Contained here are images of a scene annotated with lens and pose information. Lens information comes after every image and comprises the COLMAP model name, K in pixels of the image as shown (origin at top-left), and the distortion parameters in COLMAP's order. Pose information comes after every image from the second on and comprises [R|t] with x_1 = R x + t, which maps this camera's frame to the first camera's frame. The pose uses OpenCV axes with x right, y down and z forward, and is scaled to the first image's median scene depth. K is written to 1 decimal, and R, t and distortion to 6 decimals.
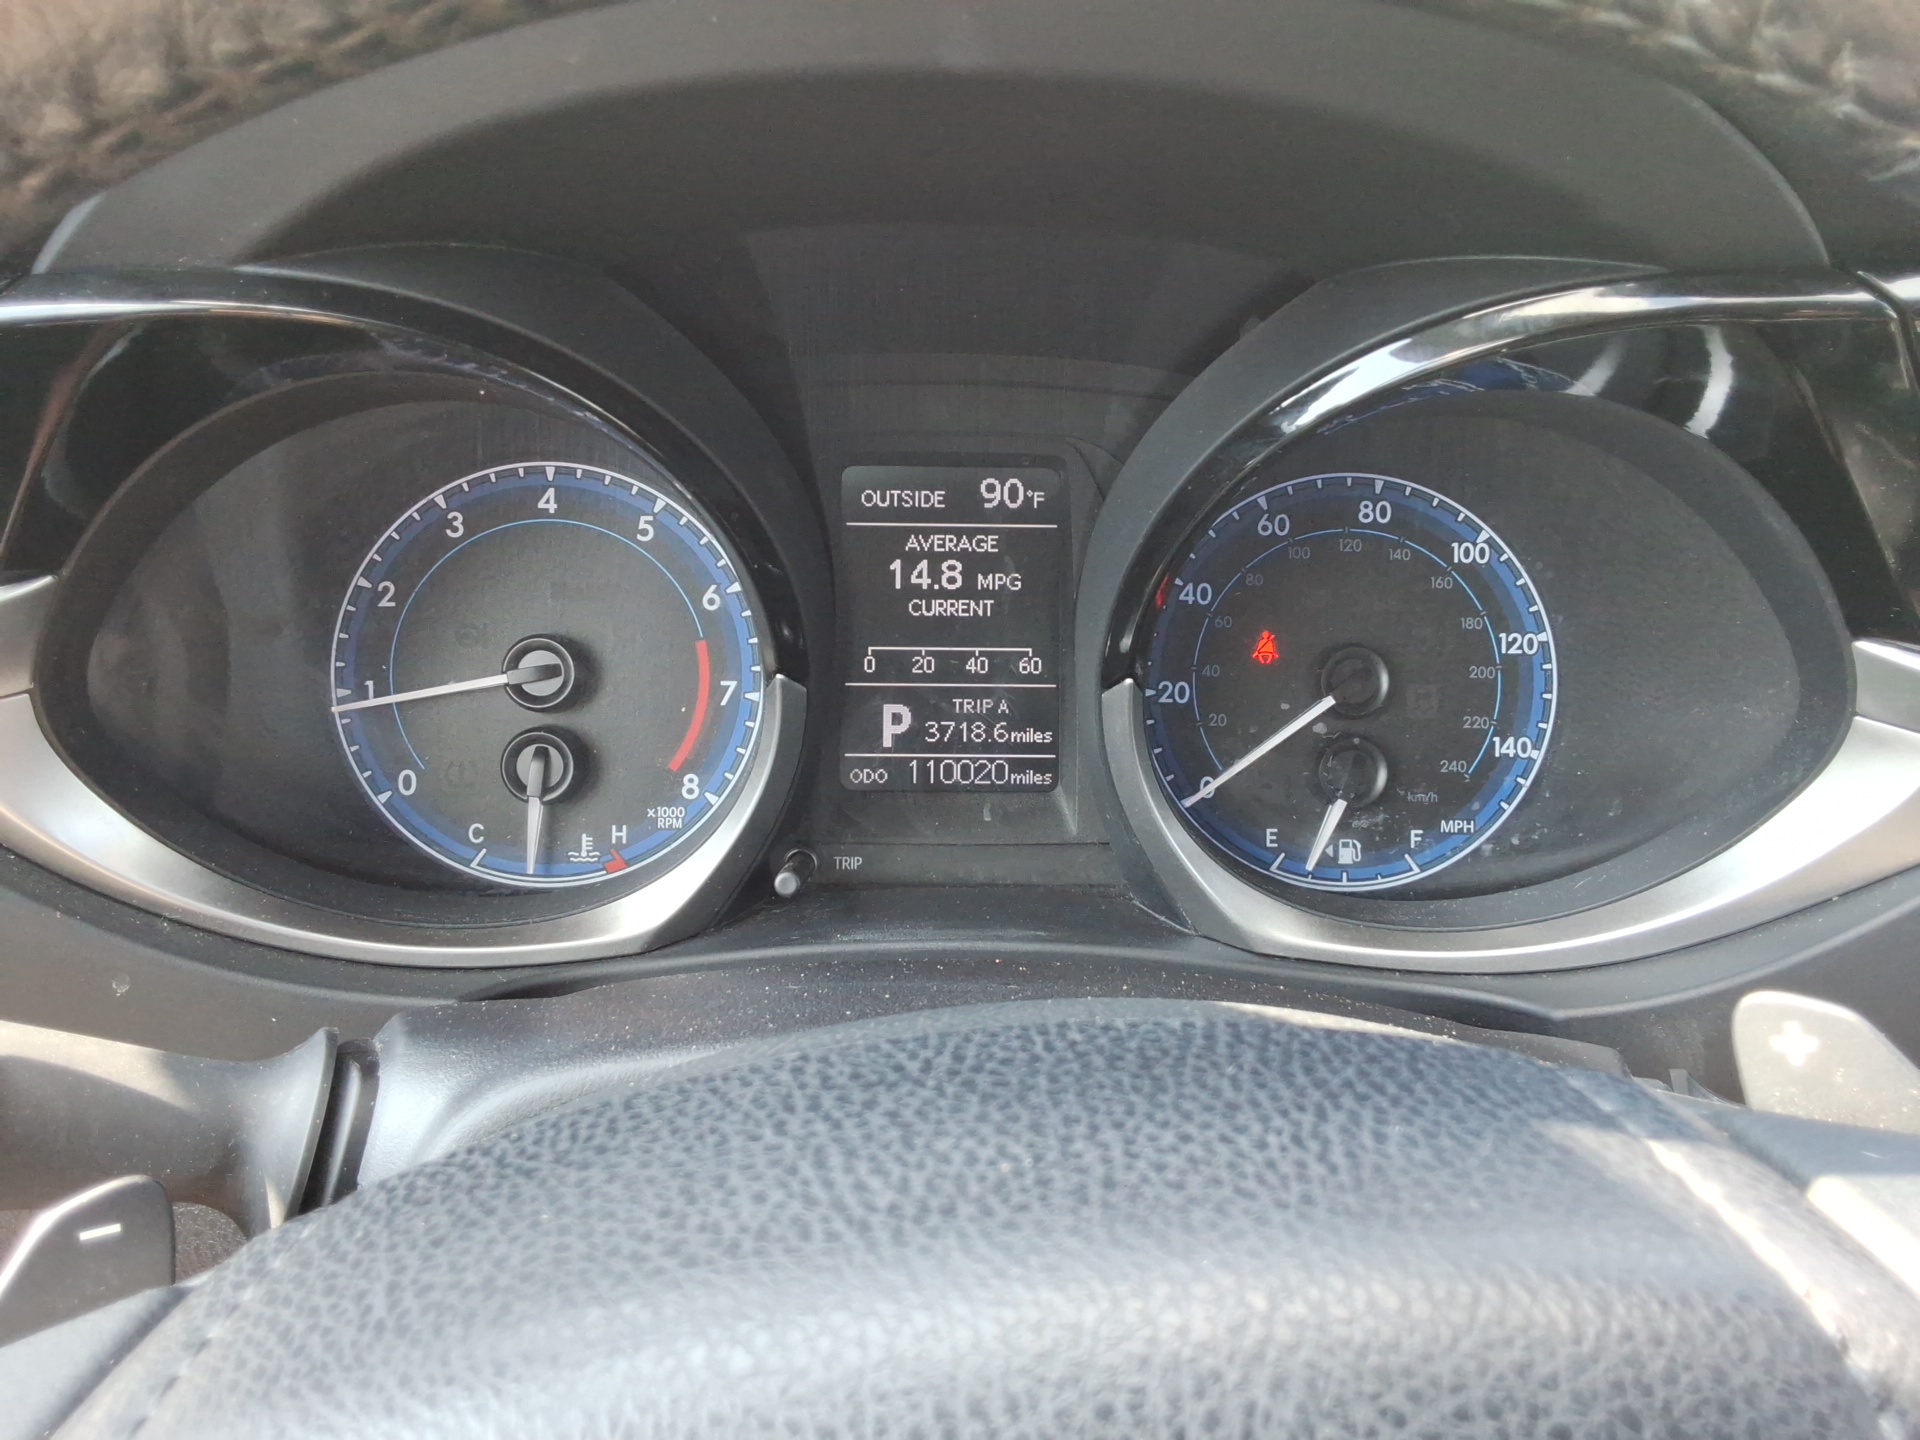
lens RADIAL K [[1548.0, 0, 974.5], [0, 1548.0, 701.3], [0, 0, 1]] dist [0.102314, -0.158547]
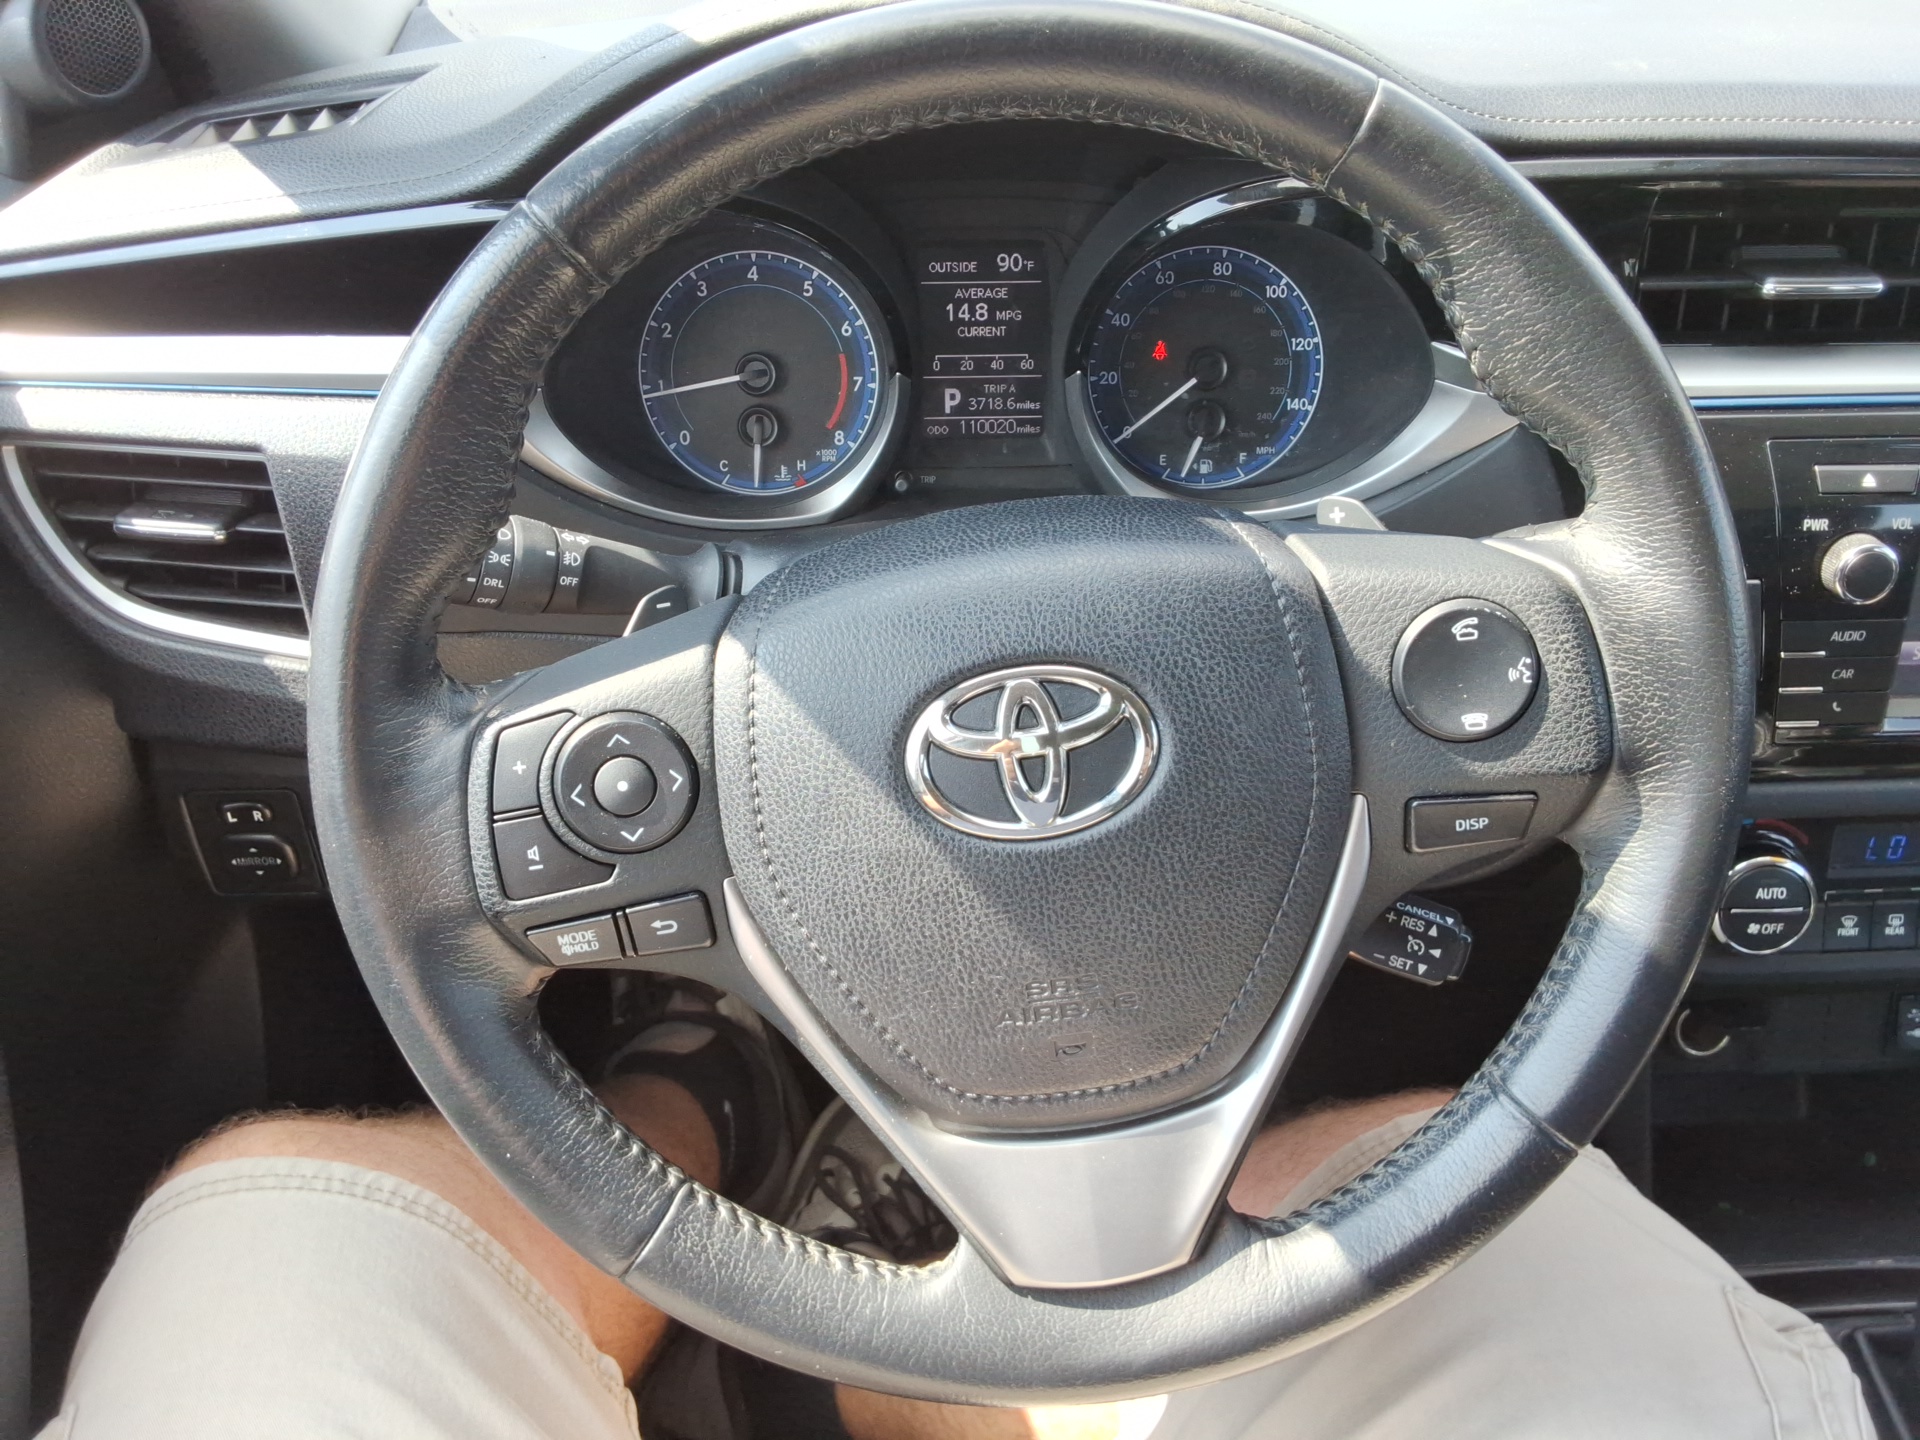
lens RADIAL K [[1548.0, 0, 970.1], [0, 1548.0, 718.3], [0, 0, 1]] dist [0.102314, -0.158547]
pose [[0.999753, -0.022029, -0.002972, -0.033148], [0.022171, 0.978663, 0.204273, 0.008400], [-0.001591, -0.204288, 0.978910, -0.830651]]
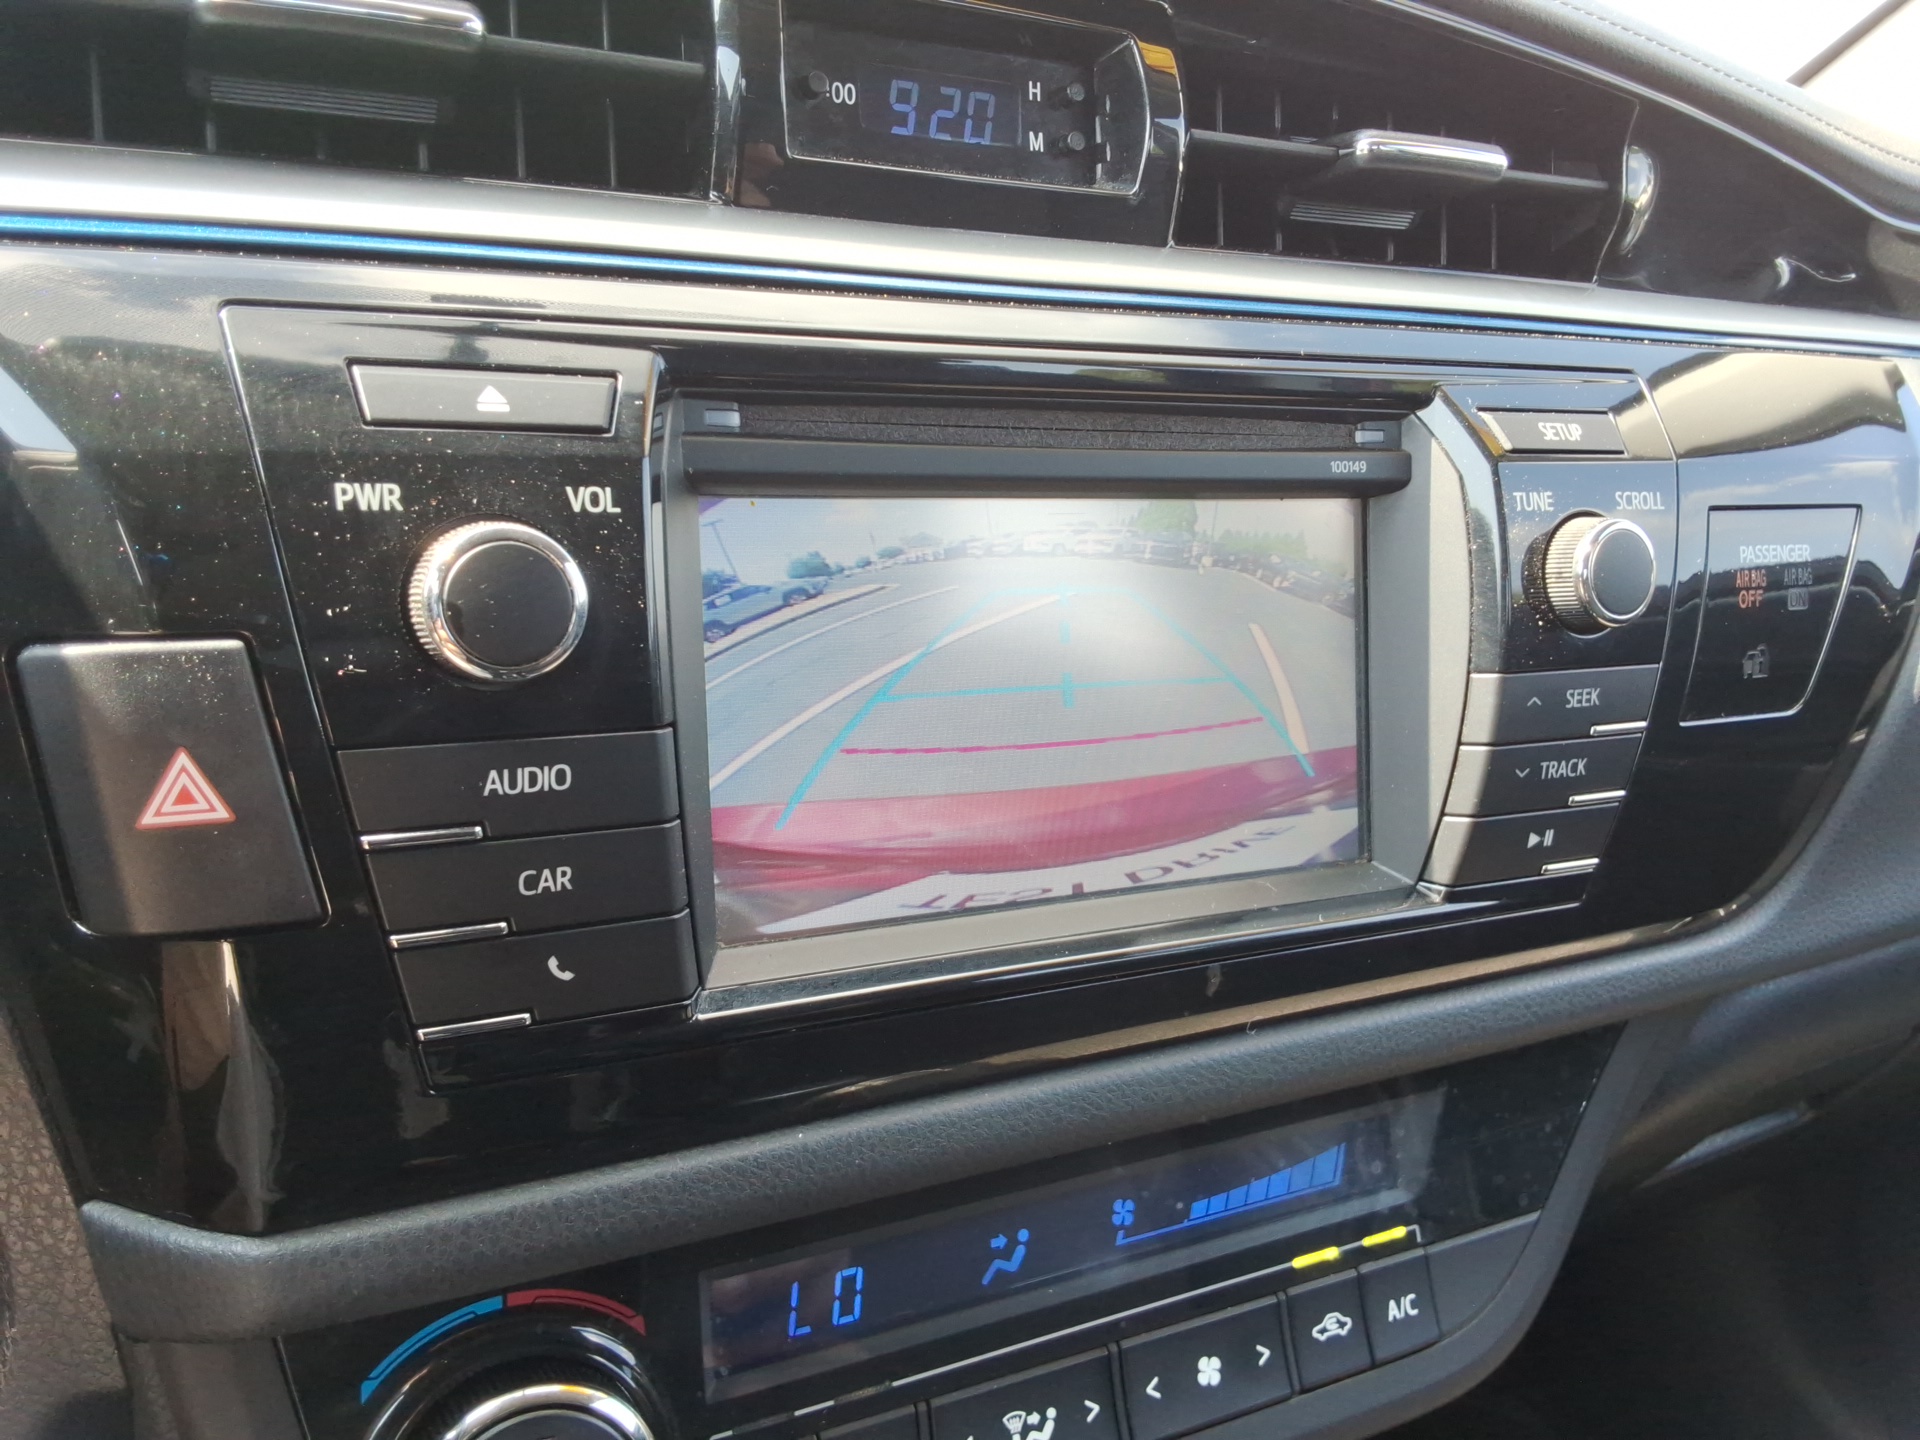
lens RADIAL K [[1548.0, 0, 943.3], [0, 1548.0, 708.5], [0, 0, 1]] dist [0.102314, -0.158547]
pose [[0.902432, -0.068059, 0.425422, 0.709812], [0.122073, 0.987370, -0.100990, 0.317567], [-0.413176, 0.143069, 0.899343, 0.059571]]
